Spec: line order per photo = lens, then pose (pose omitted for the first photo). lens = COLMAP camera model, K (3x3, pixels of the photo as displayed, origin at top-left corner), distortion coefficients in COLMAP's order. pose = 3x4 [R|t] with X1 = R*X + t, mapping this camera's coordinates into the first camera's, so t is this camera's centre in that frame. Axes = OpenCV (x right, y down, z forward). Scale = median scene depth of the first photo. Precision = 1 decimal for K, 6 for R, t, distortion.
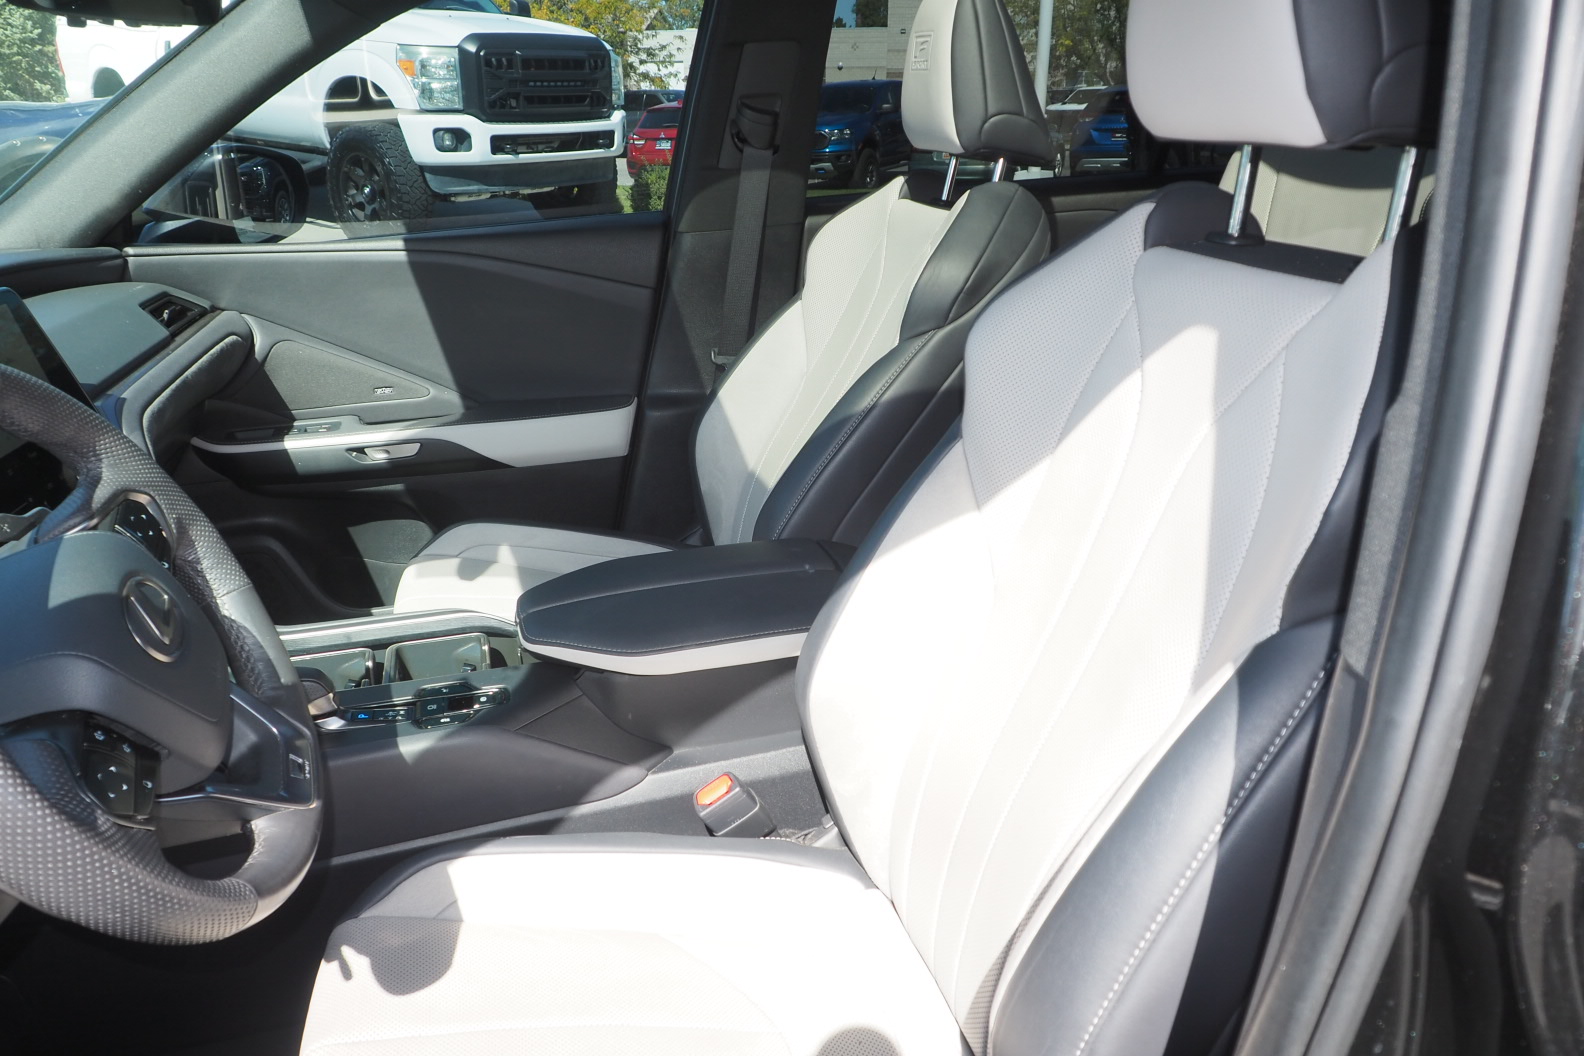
lens RADIAL K [[1124.0, 0, 792.0], [0, 1124.0, 528.0], [0, 0, 1]] dist [-0.029407, 0.001377]
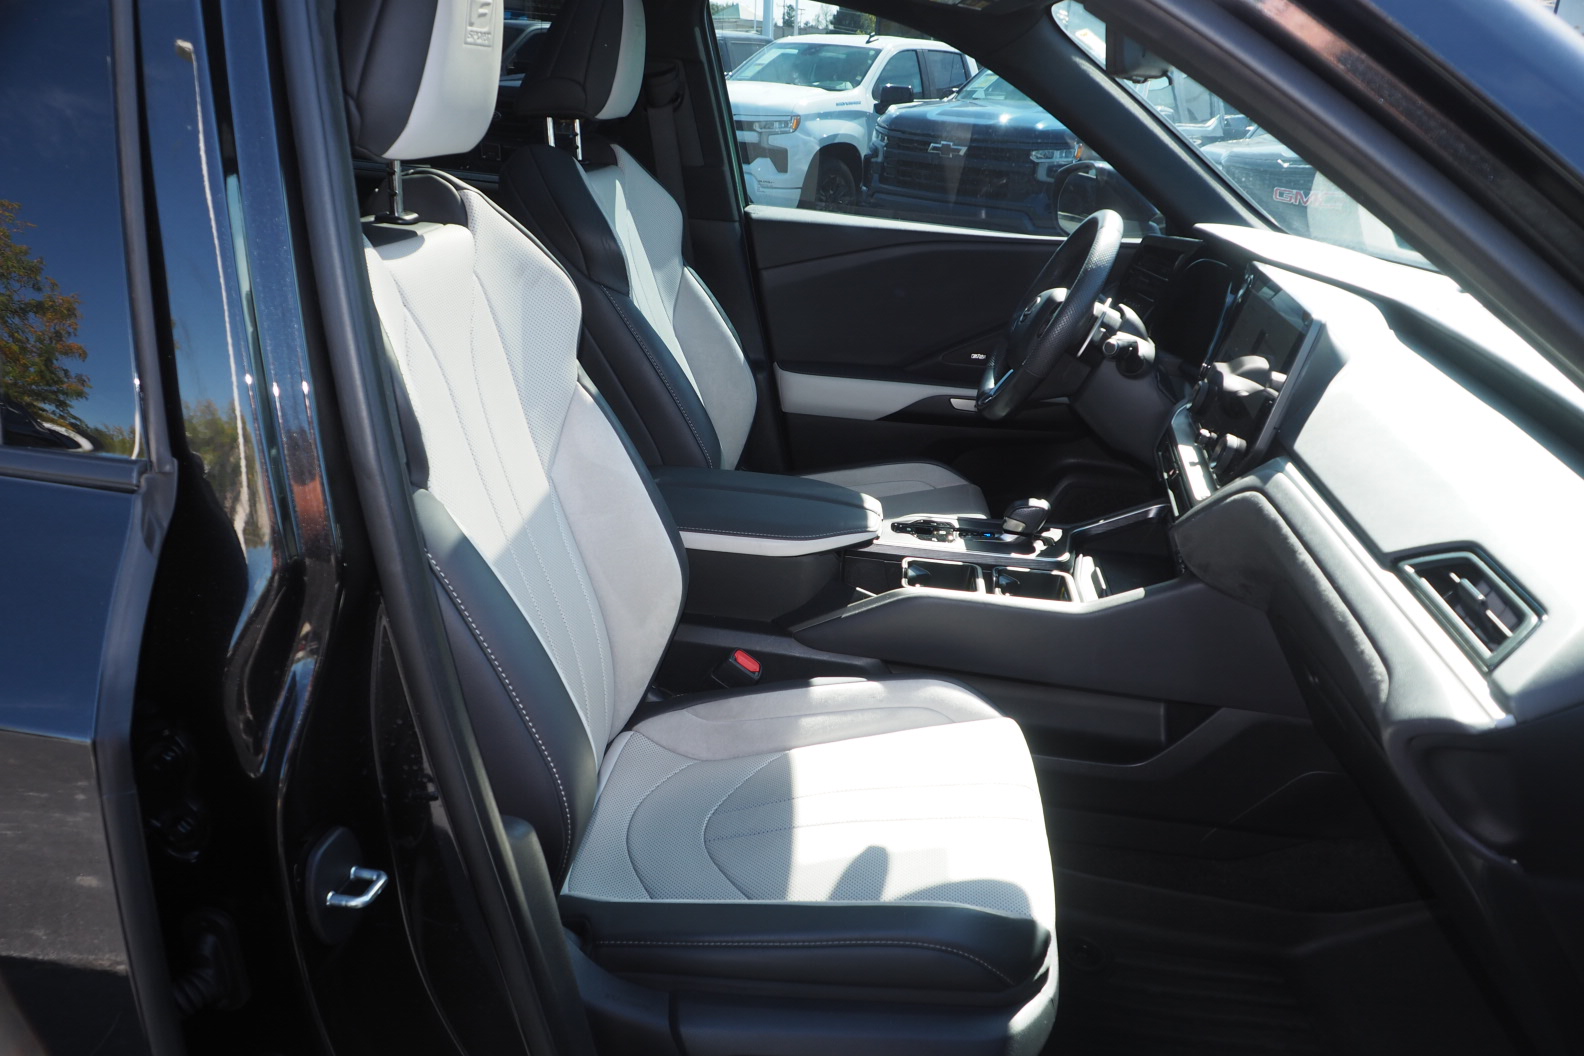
lens RADIAL K [[1114.0, 0, 787.4], [0, 1114.0, 502.3], [0, 0, 1]] dist [-0.034388, 0.001407]
pose [[-0.928775, -0.164701, 0.332041, -0.412995], [0.095965, 0.758441, 0.644638, -0.566770], [-0.358006, 0.630588, -0.688615, 1.391950]]
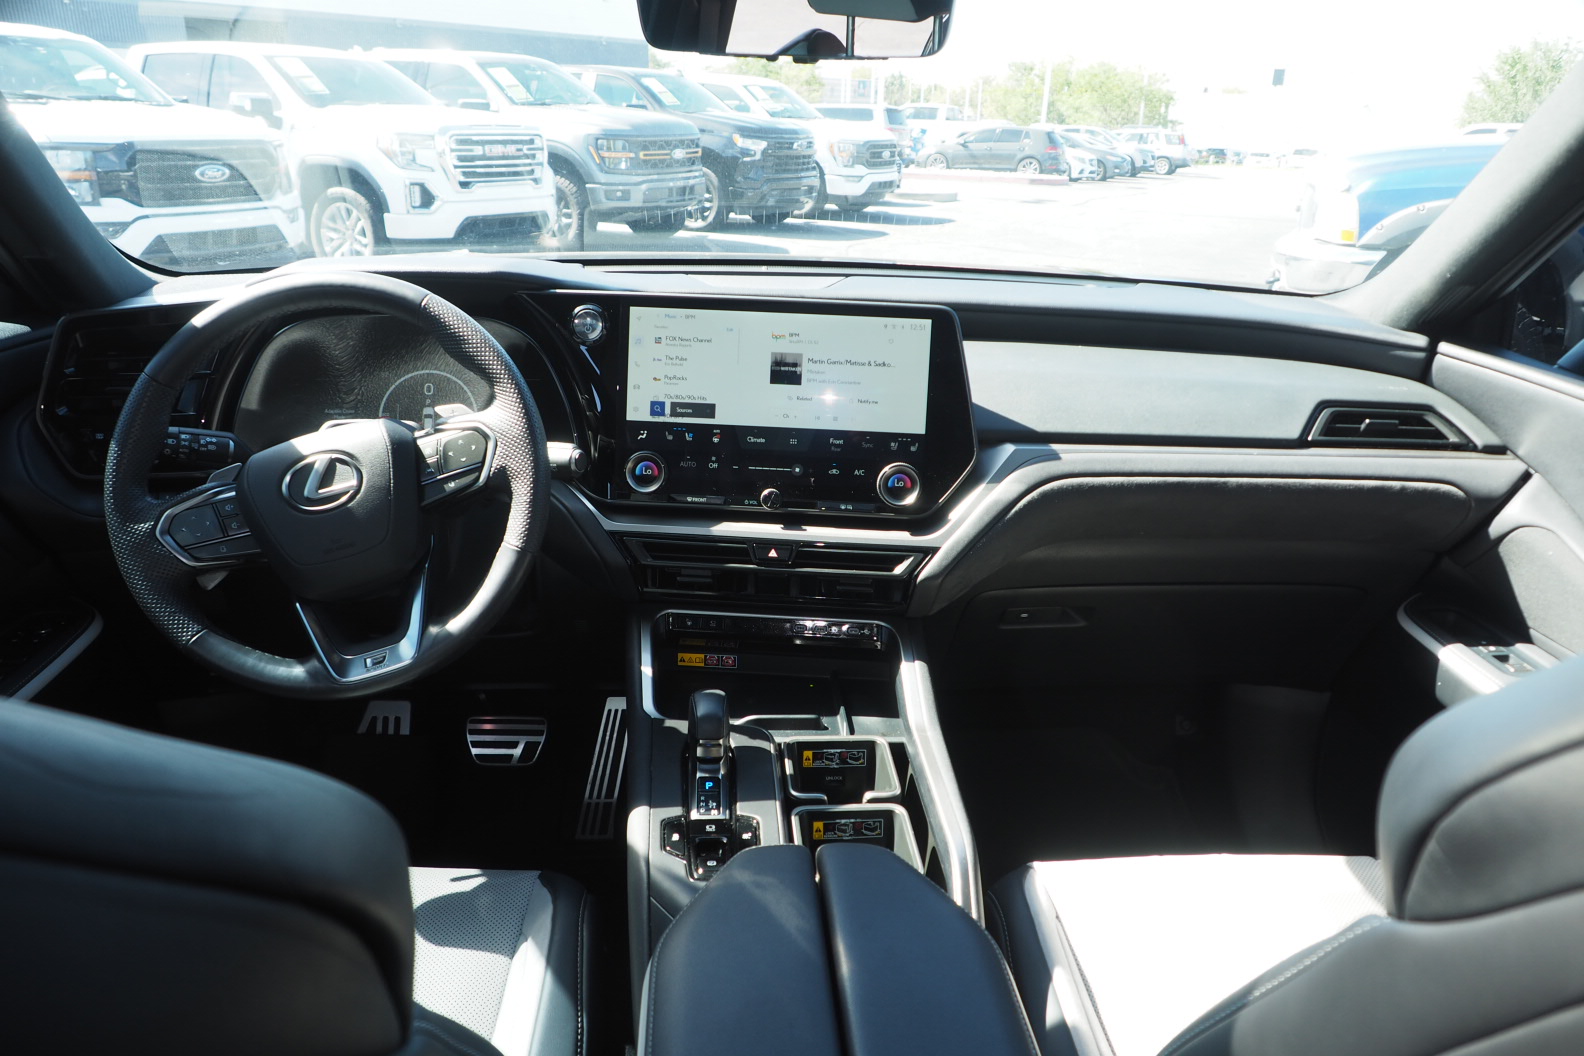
lens RADIAL K [[1124.0, 0, 792.0], [0, 1124.0, 528.0], [0, 0, 1]] dist [-0.029407, 0.001377]
pose [[-0.205120, 0.344691, -0.916032, 0.260965], [-0.386880, 0.831154, 0.399384, -0.277670], [0.899027, 0.436316, -0.037132, 0.667034]]
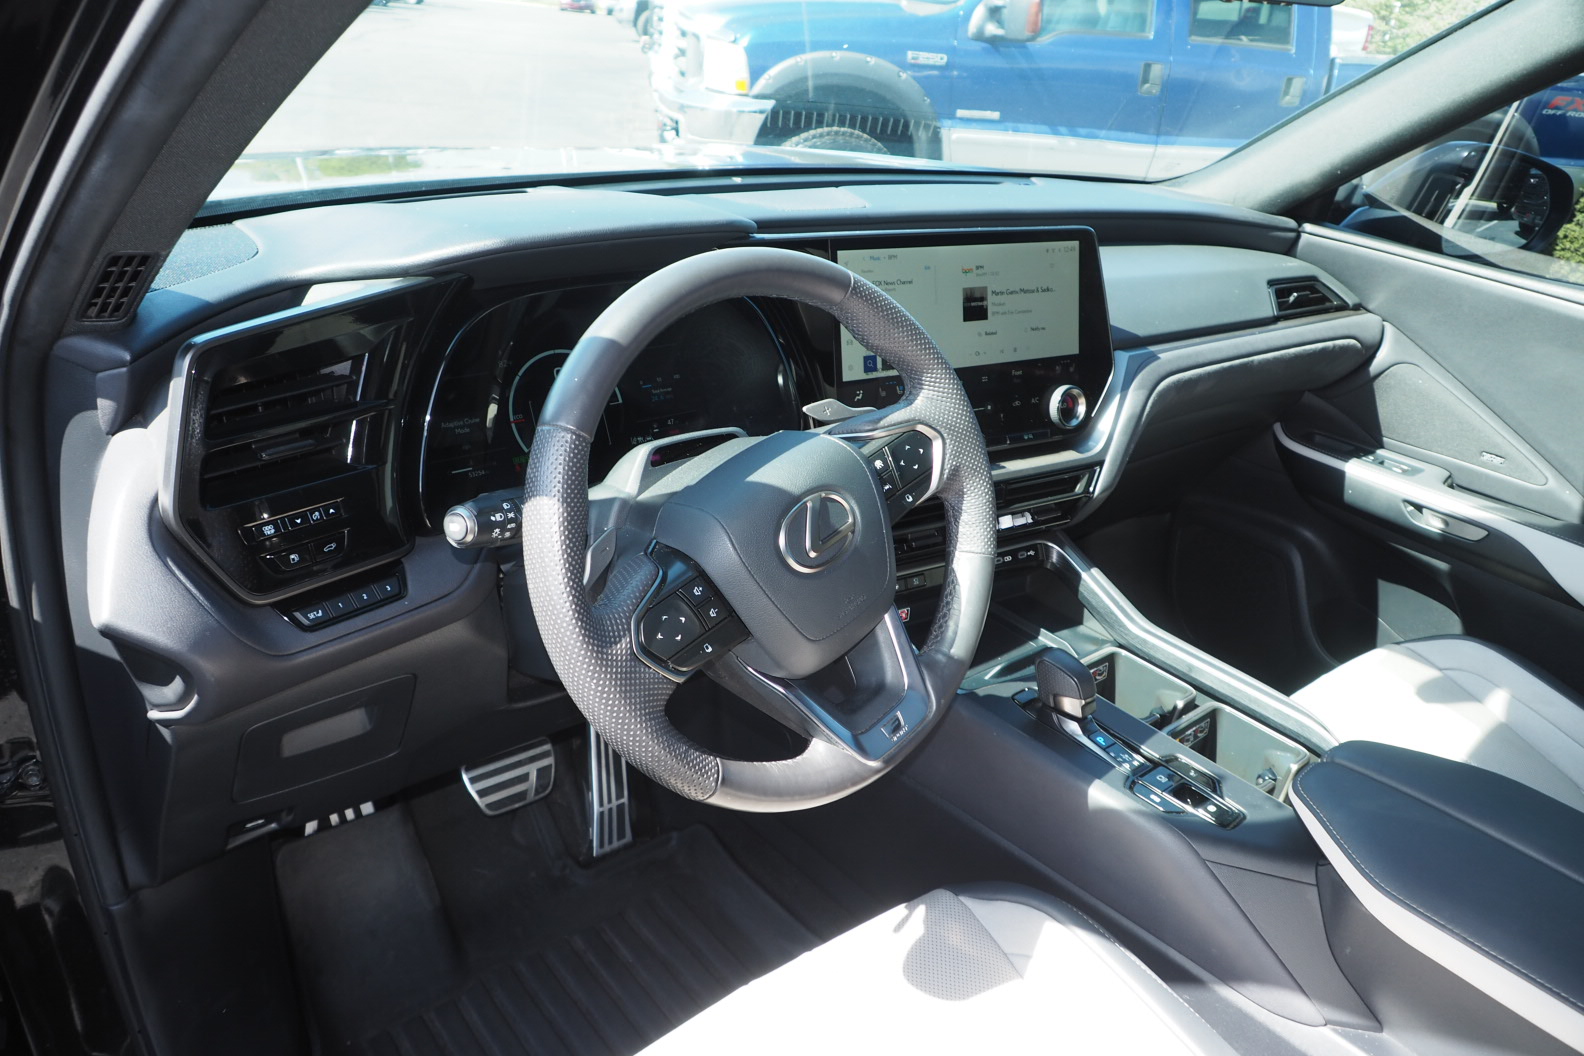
lens RADIAL K [[1124.0, 0, 792.0], [0, 1124.0, 528.0], [0, 0, 1]] dist [-0.029407, 0.001377]
pose [[0.403525, 0.439512, -0.802494, 0.129316], [-0.421835, 0.867663, 0.263089, -0.084987], [0.811925, 0.232356, 0.535526, 0.159212]]
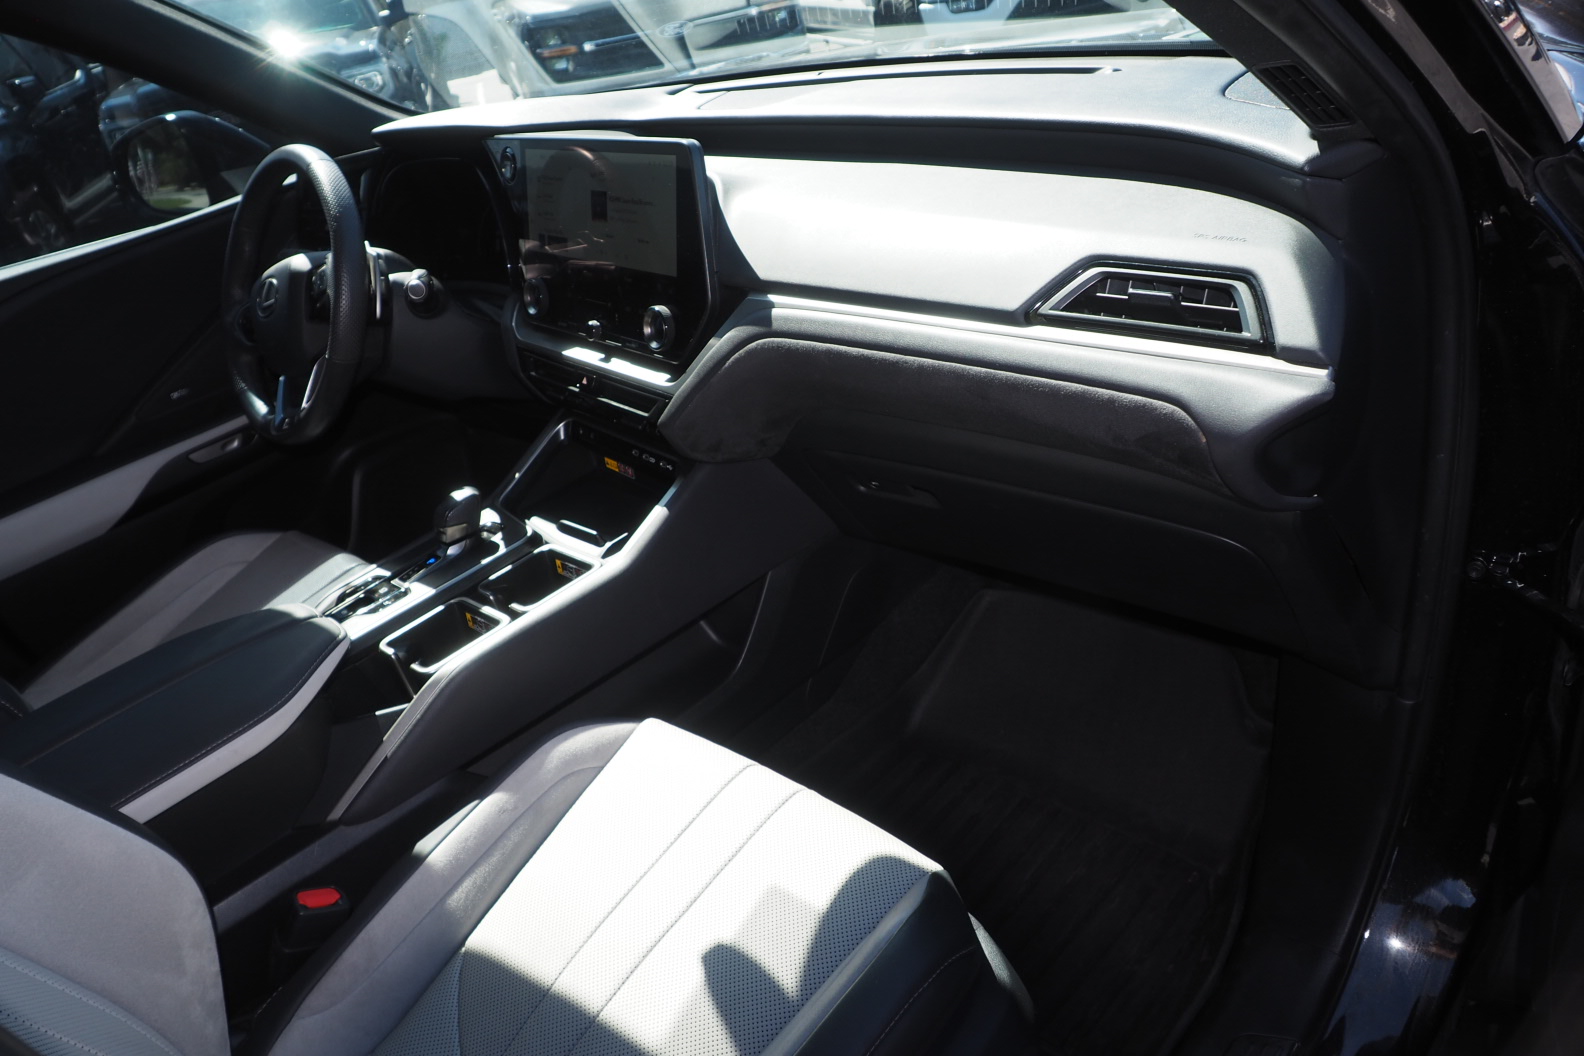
lens RADIAL K [[1126.3, 0, 747.4], [0, 1126.3, 524.6], [0, 0, 1]] dist [-0.035409, 0.044877]
pose [[-0.853614, 0.394420, -0.340259, -0.182117], [0.018041, 0.675199, 0.737415, -0.487946], [0.520594, 0.623328, -0.583475, 1.226834]]
